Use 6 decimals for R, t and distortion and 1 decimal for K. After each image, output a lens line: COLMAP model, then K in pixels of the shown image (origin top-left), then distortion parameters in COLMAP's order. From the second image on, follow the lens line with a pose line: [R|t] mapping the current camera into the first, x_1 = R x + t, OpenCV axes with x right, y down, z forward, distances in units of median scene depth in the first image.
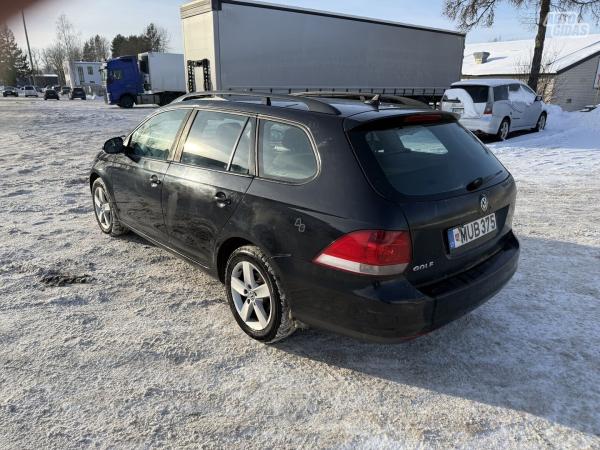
lens RADIAL K [[428.8, 0, 291.7], [0, 428.8, 222.8], [0, 0, 1]] dist [0.000018, -0.004378]
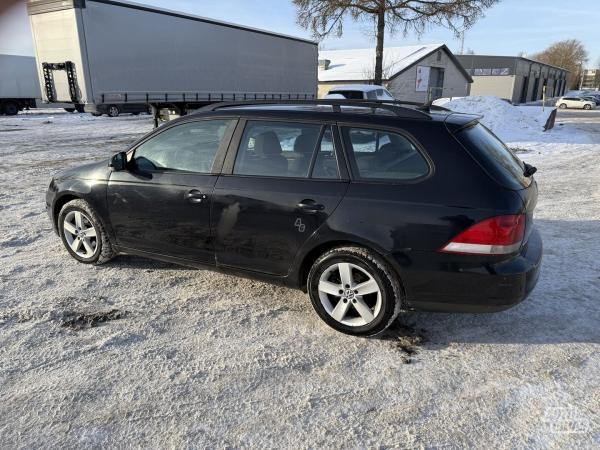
lens RADIAL K [[428.5, 0, 300.0], [0, 428.5, 225.0], [0, 0, 1]] dist [0.007044, -0.005799]
pose [[0.933014, -0.110662, 0.342401, -0.392174], [0.112469, 0.993547, 0.014639, -0.020012], [-0.341812, 0.024851, 0.939440, 0.037493]]
